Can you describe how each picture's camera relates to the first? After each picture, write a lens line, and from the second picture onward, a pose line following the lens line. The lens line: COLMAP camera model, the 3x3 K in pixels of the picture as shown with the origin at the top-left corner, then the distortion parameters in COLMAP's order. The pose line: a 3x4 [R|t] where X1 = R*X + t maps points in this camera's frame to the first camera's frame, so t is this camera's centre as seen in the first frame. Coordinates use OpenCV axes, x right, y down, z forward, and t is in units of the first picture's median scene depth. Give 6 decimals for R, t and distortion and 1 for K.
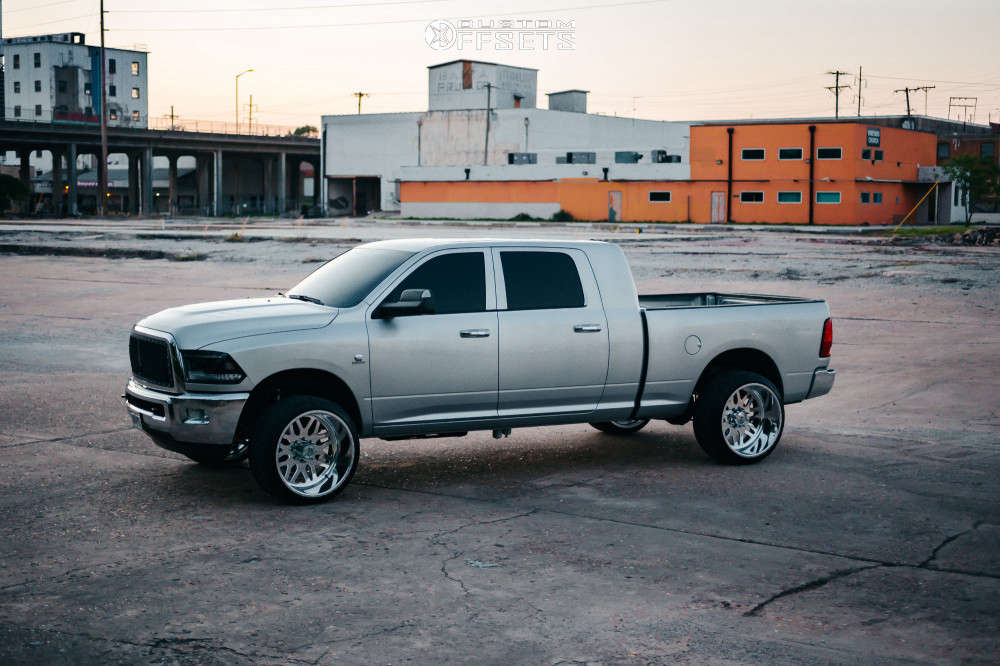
lens RADIAL K [[1674.2, 0, 500.0], [0, 1674.2, 333.0], [0, 0, 1]] dist [-0.033598, 0.016583]
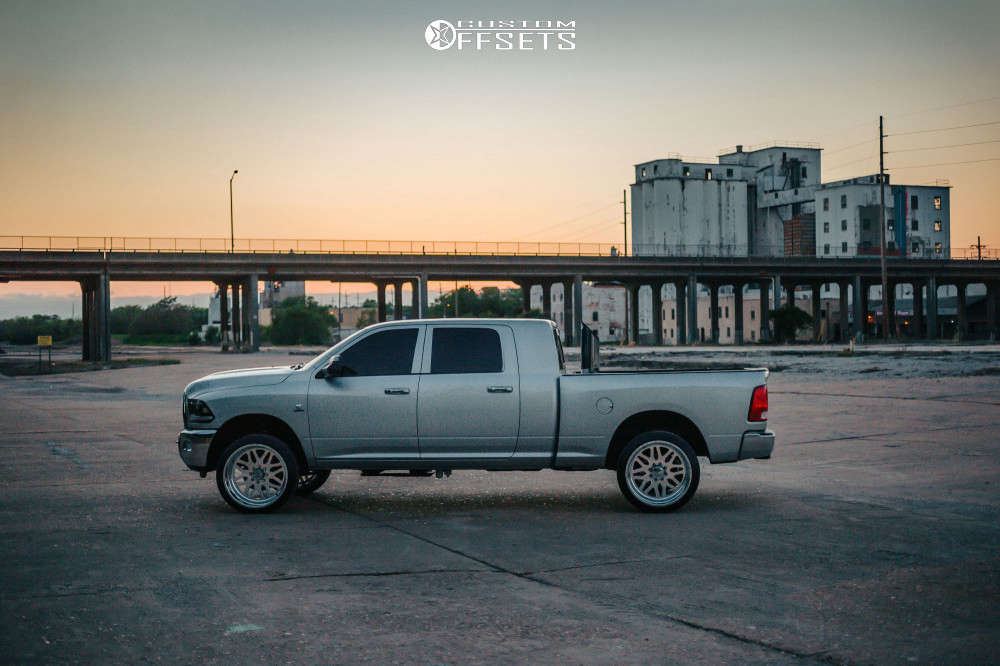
lens RADIAL K [[1674.2, 0, 500.0], [0, 1674.2, 333.0], [0, 0, 1]] dist [-0.033598, 0.016583]
pose [[0.791389, -0.024288, -0.610831, 0.214222], [-0.029384, 0.996544, -0.077696, 0.013686], [0.610607, 0.079436, 0.787940, 0.009598]]
